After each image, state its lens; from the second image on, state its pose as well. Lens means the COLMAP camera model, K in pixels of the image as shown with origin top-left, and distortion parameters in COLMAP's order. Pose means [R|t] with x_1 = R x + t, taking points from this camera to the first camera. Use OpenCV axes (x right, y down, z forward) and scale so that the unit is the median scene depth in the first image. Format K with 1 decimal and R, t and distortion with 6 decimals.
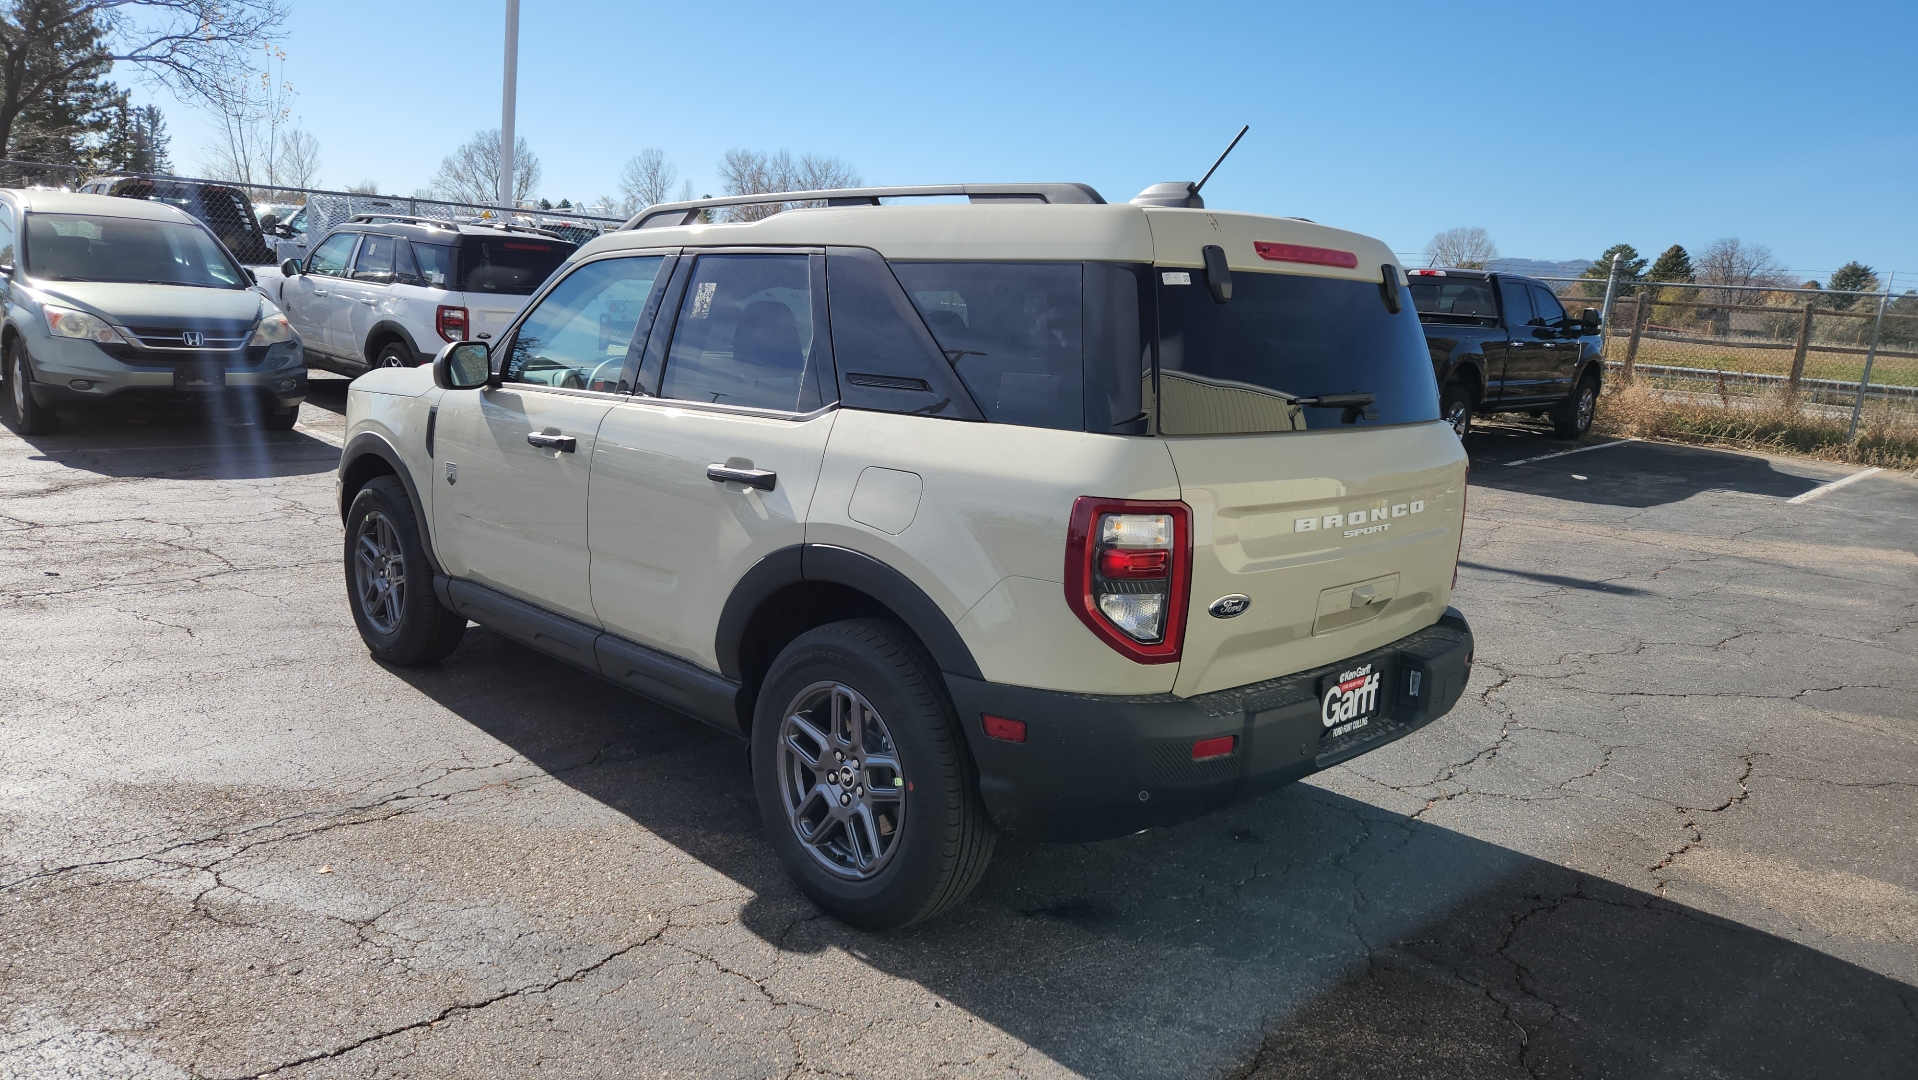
lens RADIAL K [[1287.2, 0, 939.0], [0, 1287.2, 549.3], [0, 0, 1]] dist [0.077168, -0.064675]
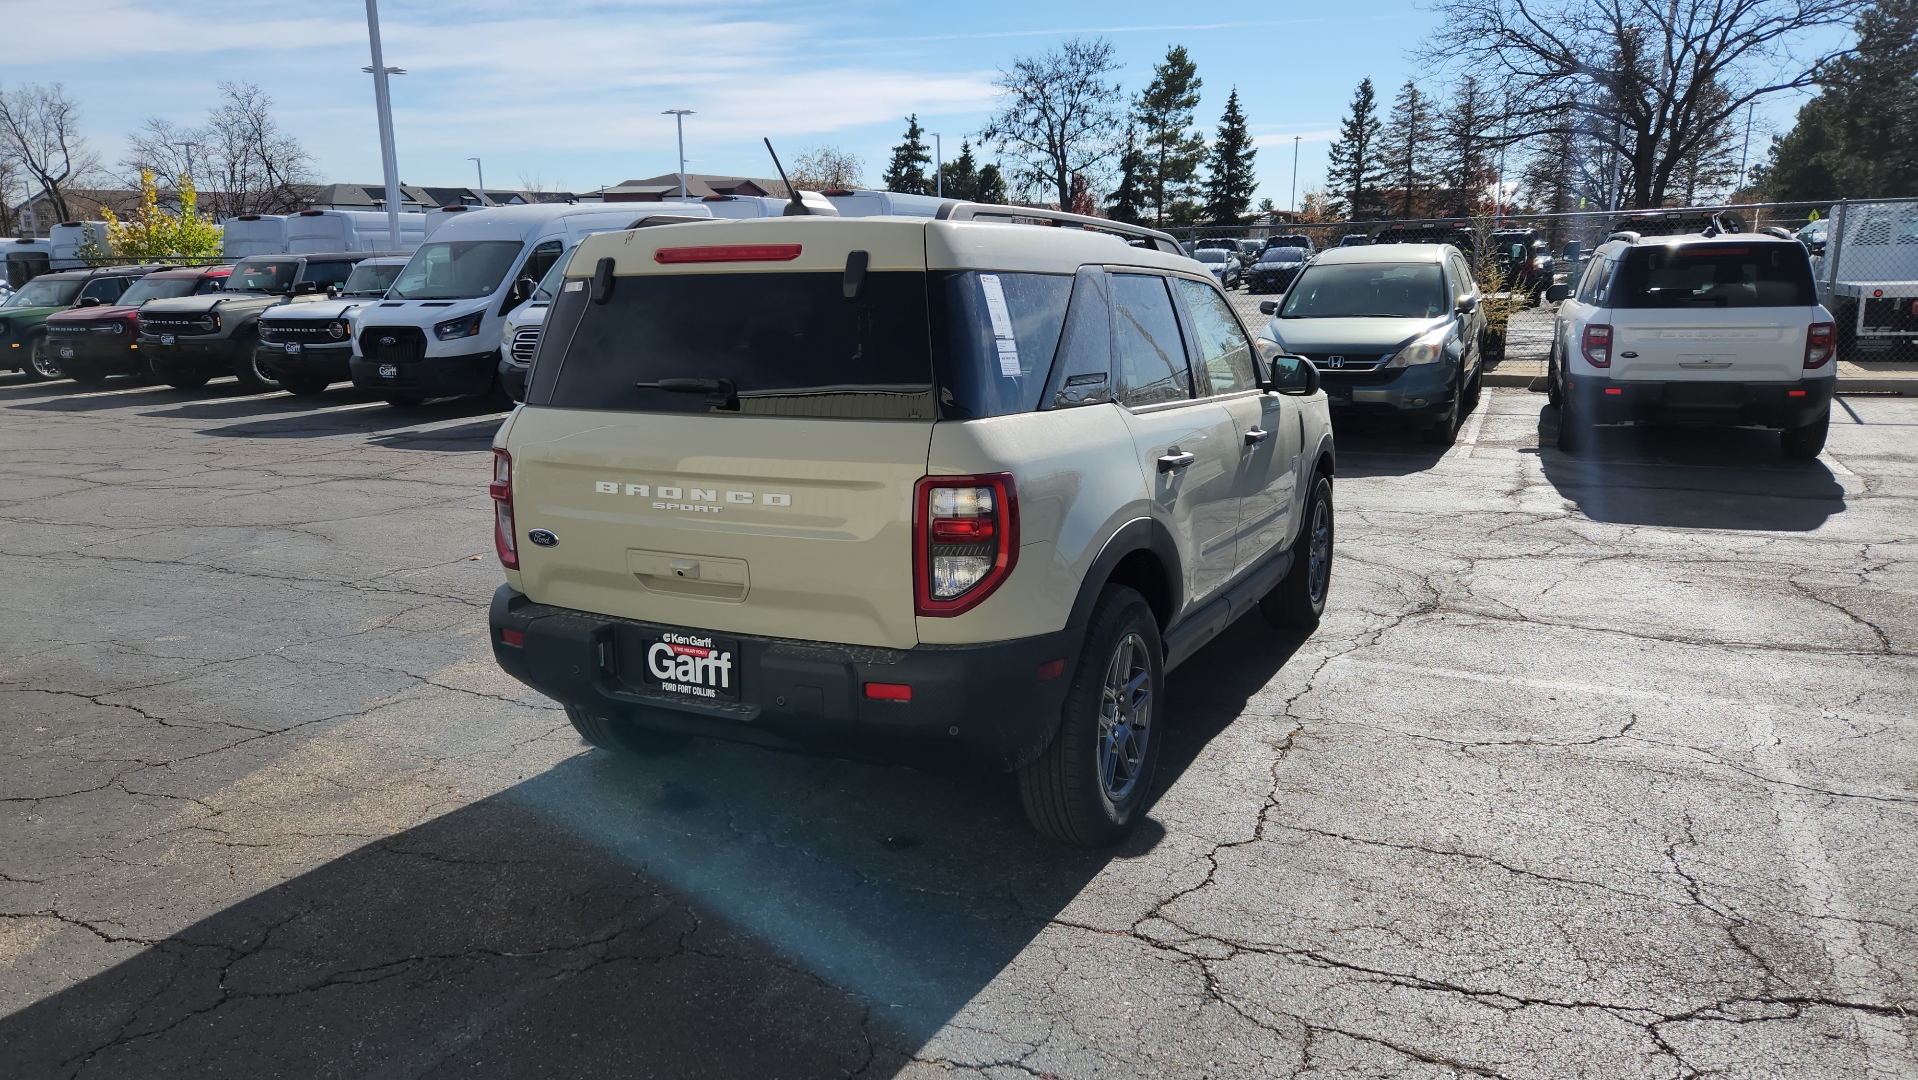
lens RADIAL K [[1292.6, 0, 927.8], [0, 1292.6, 543.6], [0, 0, 1]] dist [0.084382, -0.074755]
pose [[0.306822, 0.123163, -0.943764, 1.356568], [-0.150613, 0.985381, 0.079630, -0.096826], [0.939774, 0.117711, 0.320887, 0.812812]]
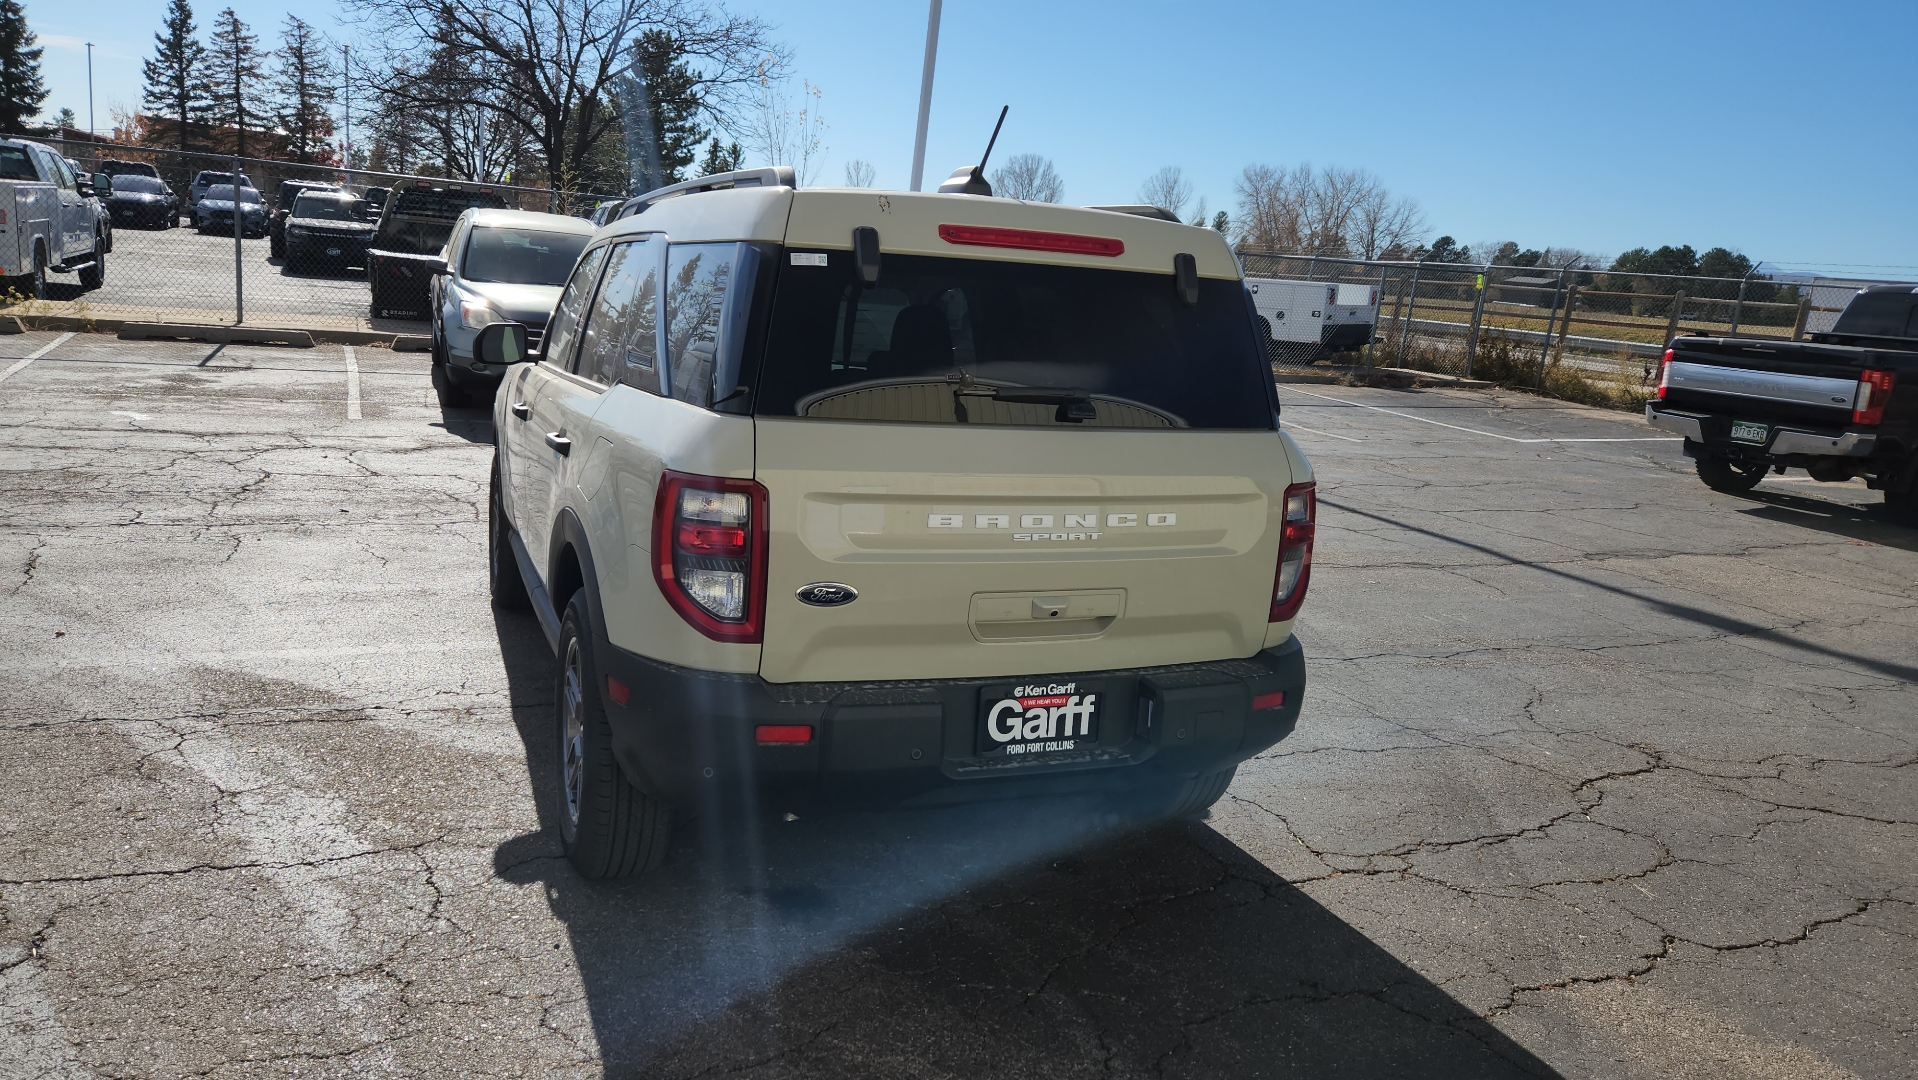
lens RADIAL K [[1292.6, 0, 927.8], [0, 1292.6, 543.6], [0, 0, 1]] dist [0.084382, -0.074755]
pose [[0.926455, 0.085073, -0.366665, 0.560496], [-0.091508, 0.995804, -0.000168, -0.000728], [0.365113, 0.033709, 0.930353, 0.100676]]
